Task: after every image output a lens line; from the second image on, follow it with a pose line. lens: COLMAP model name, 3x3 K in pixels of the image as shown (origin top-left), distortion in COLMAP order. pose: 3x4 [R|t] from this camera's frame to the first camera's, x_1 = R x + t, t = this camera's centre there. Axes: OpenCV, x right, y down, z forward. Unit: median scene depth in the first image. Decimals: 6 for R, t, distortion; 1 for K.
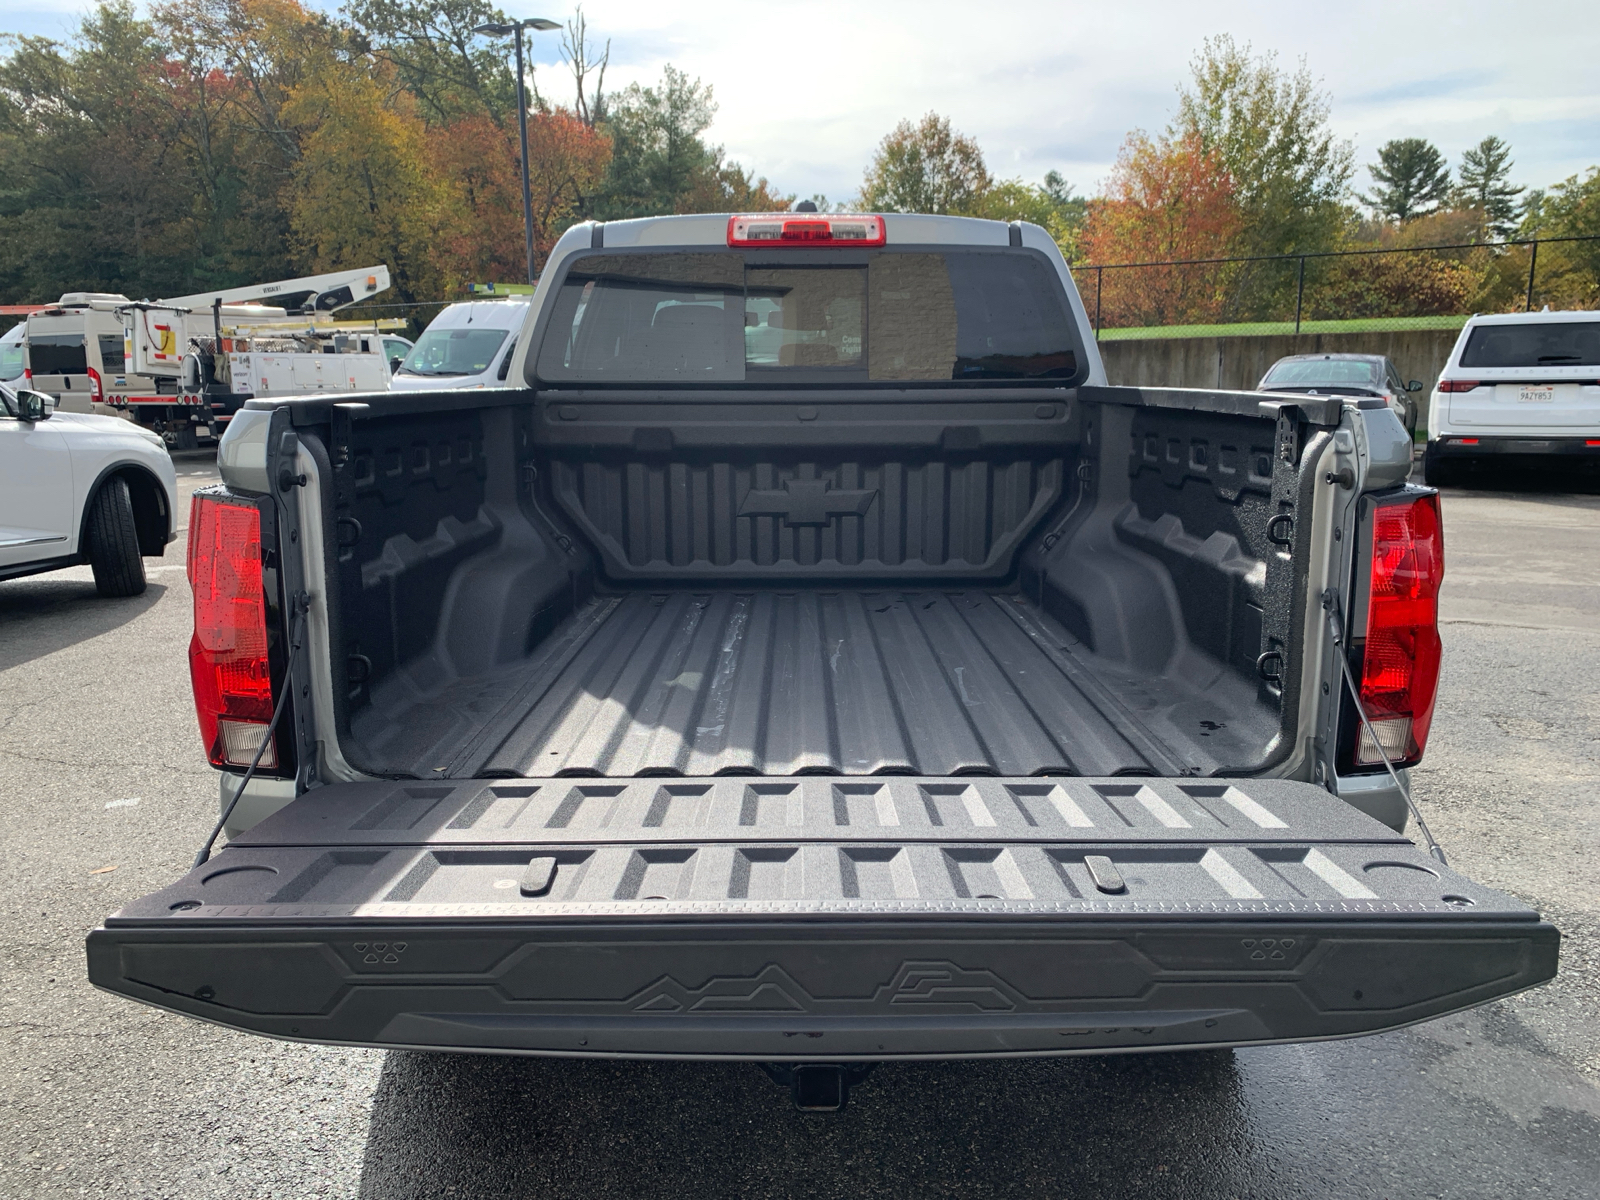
lens RADIAL K [[1252.2, 0, 814.3], [0, 1252.2, 603.4], [0, 0, 1]] dist [0.022736, -0.008990]
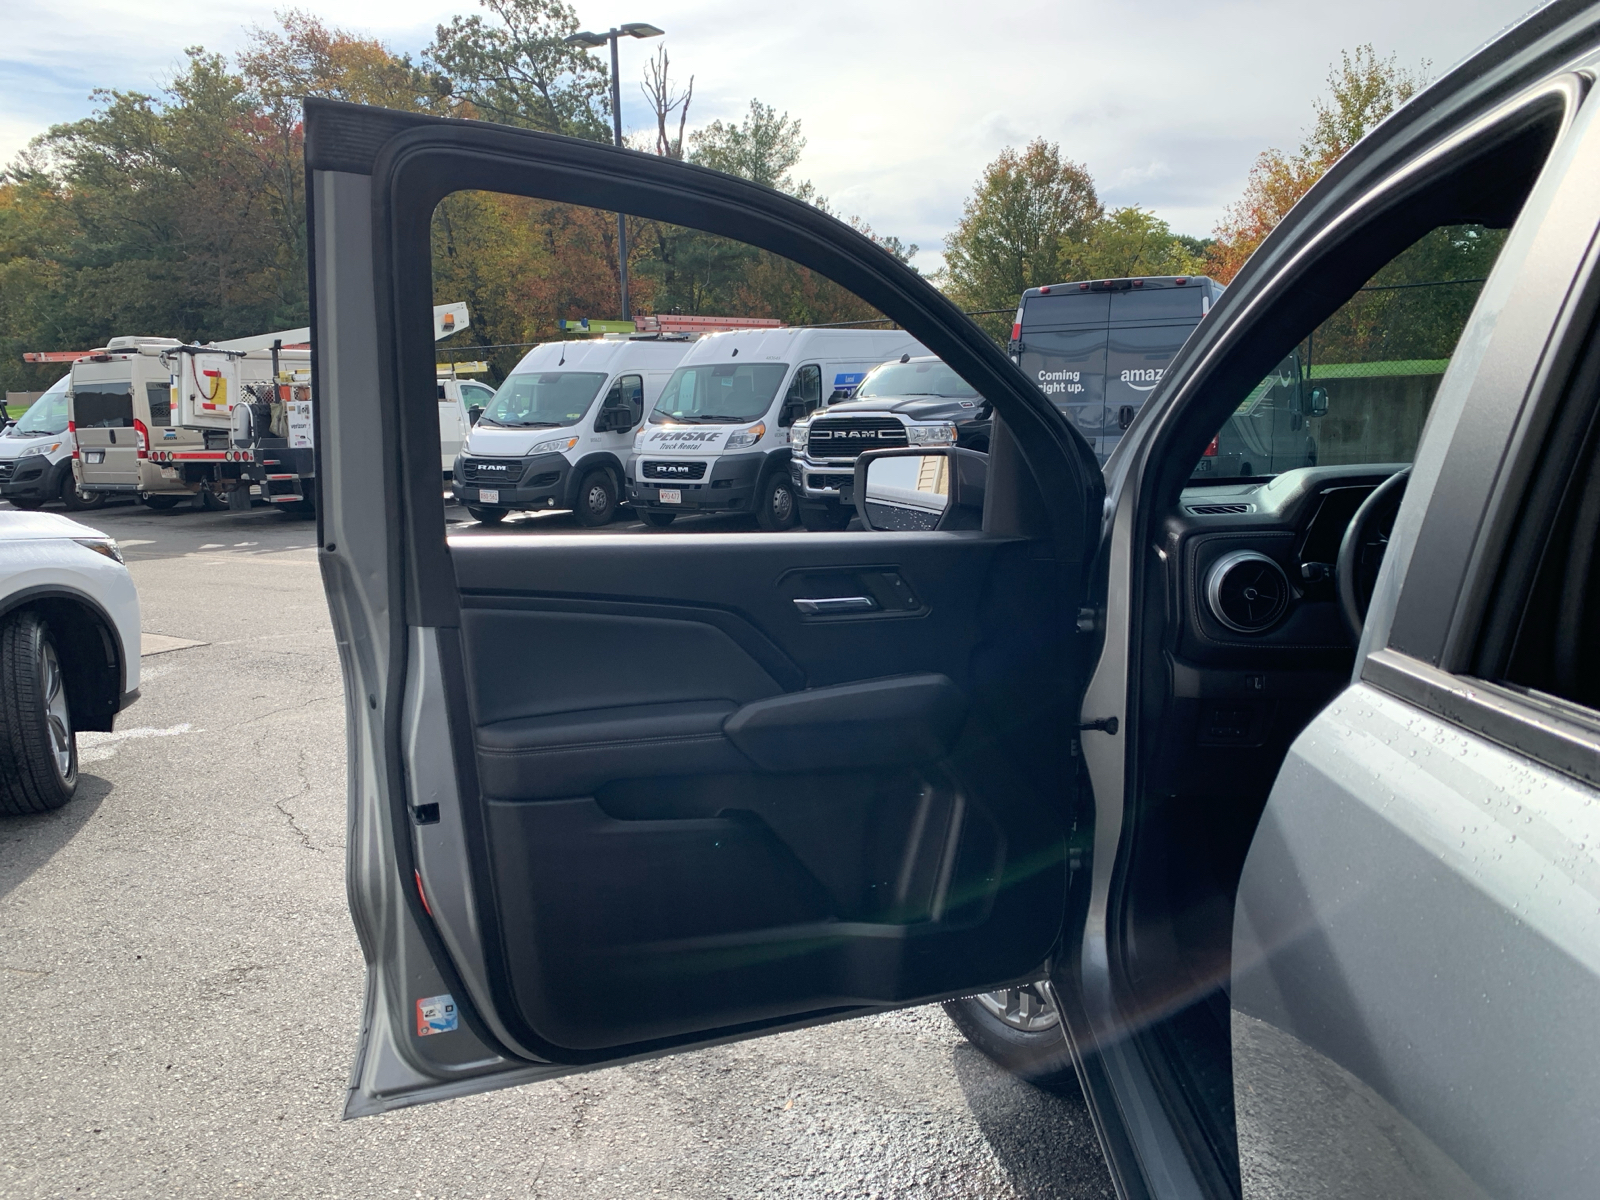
lens RADIAL K [[1252.2, 0, 788.1], [0, 1252.2, 595.0], [0, 0, 1]] dist [0.022736, -0.008990]
pose [[0.997461, 0.003375, -0.071136, -0.028882], [-0.006196, 0.999201, -0.039475, -0.016790], [0.070946, 0.039815, 0.996685, 0.082251]]
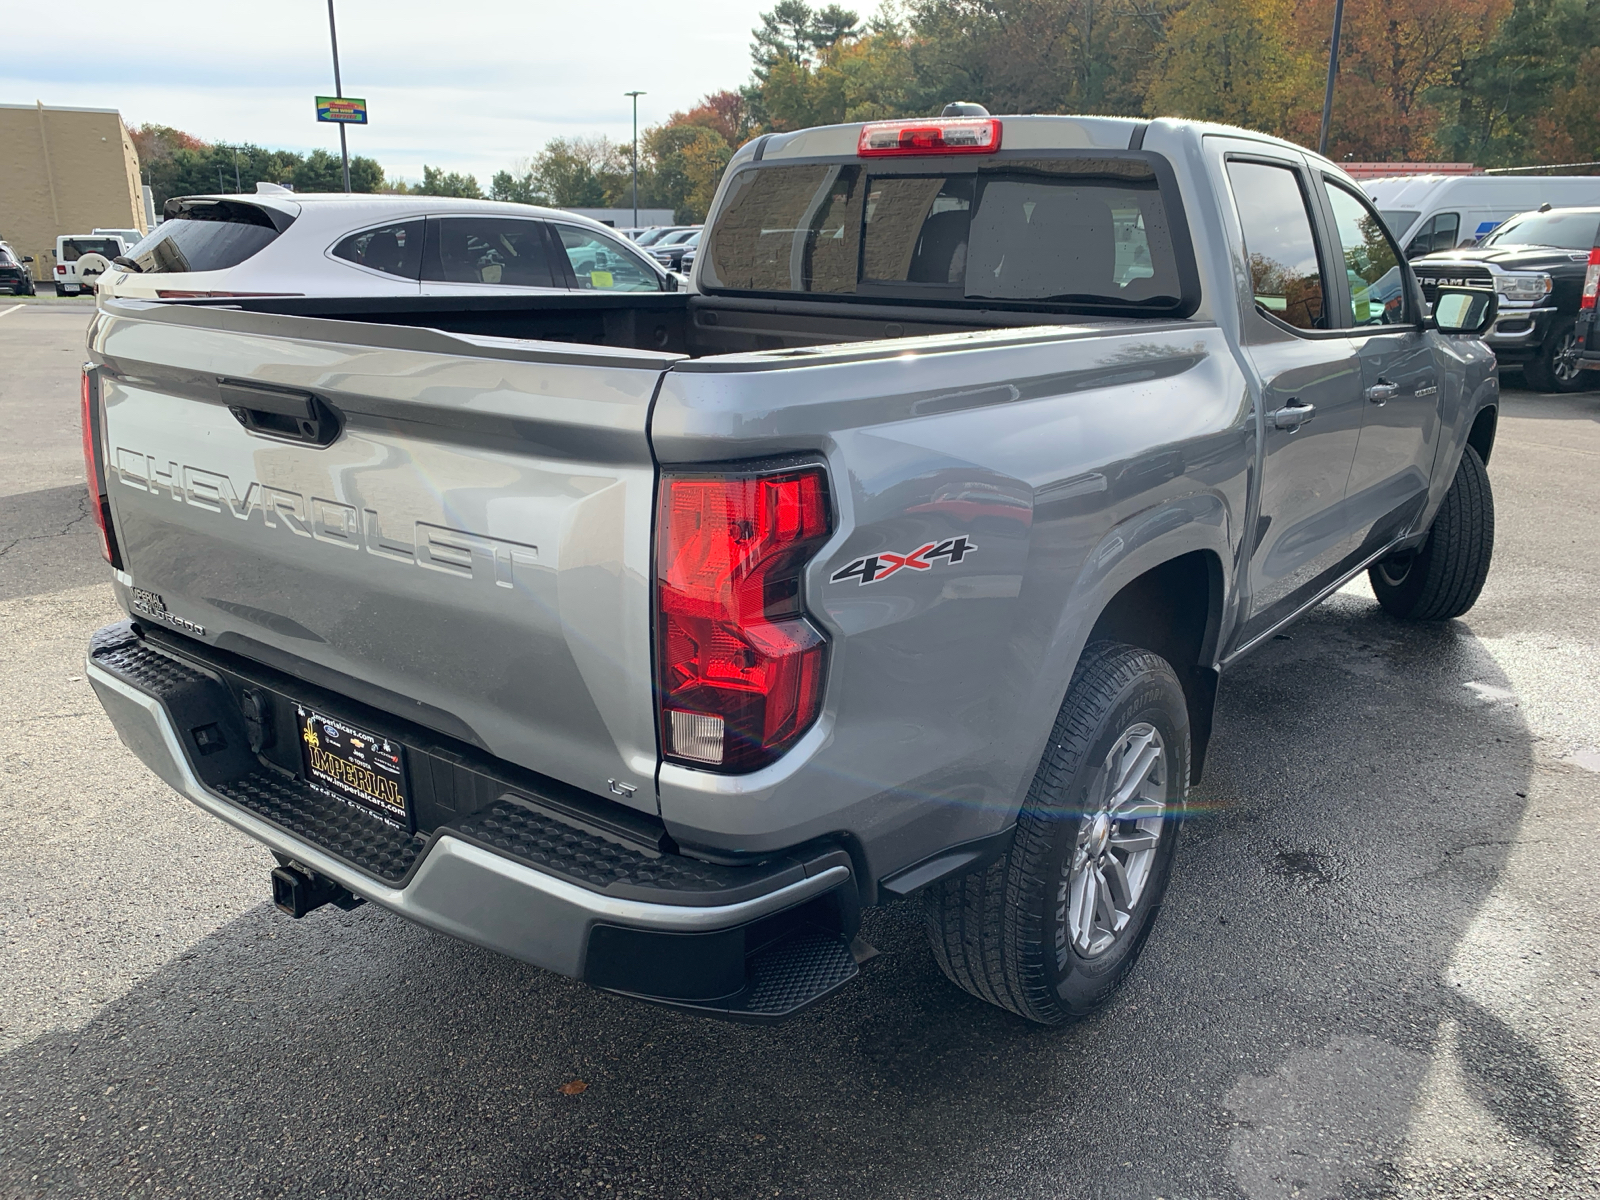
lens RADIAL K [[1252.2, 0, 816.0], [0, 1252.2, 600.1], [0, 0, 1]] dist [0.022736, -0.008990]
pose [[0.798332, 0.184666, -0.573205, 0.041706], [-0.135593, 0.982503, 0.127679, -0.004720], [0.586754, -0.024208, 0.809403, 0.012821]]
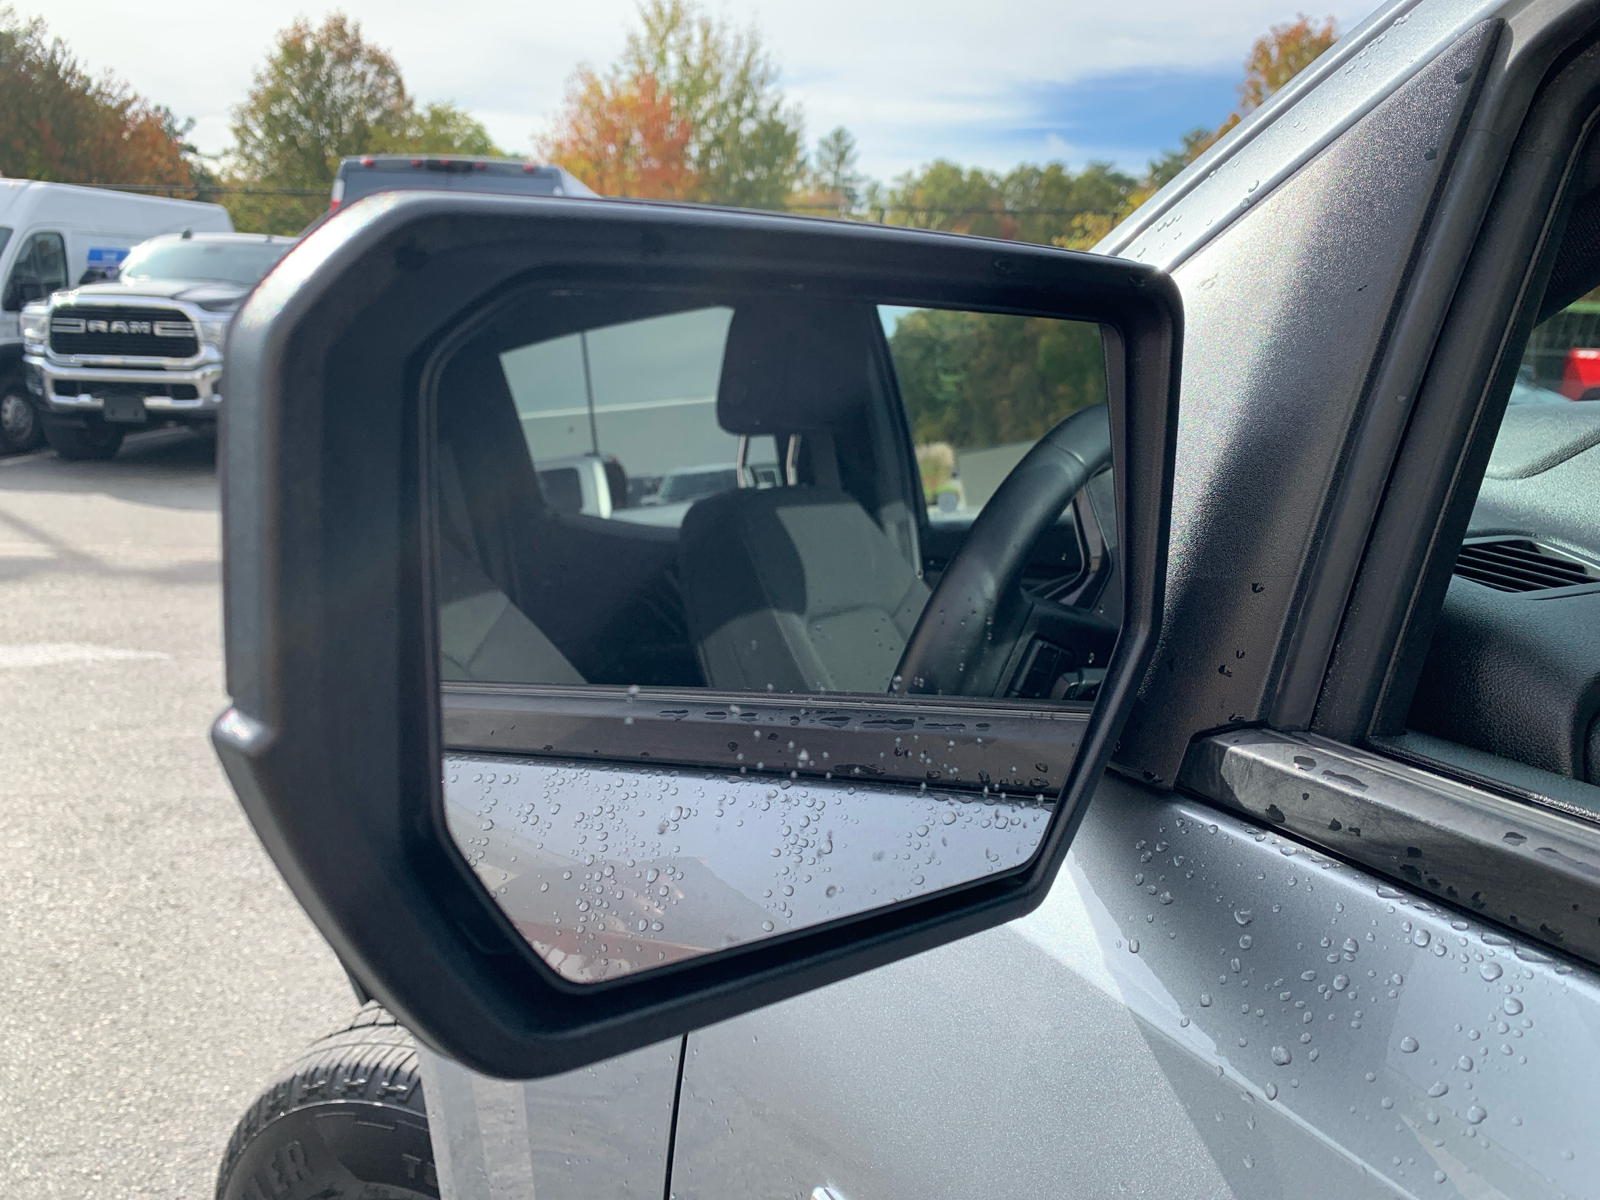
lens RADIAL K [[1252.2, 0, 811.8], [0, 1252.2, 577.7], [0, 0, 1]] dist [0.022736, -0.008990]
pose [[0.890980, -0.052741, 0.450969, -0.028062], [0.045990, 0.998605, 0.025926, -0.022053], [-0.451707, -0.002360, 0.892163, 0.121112]]
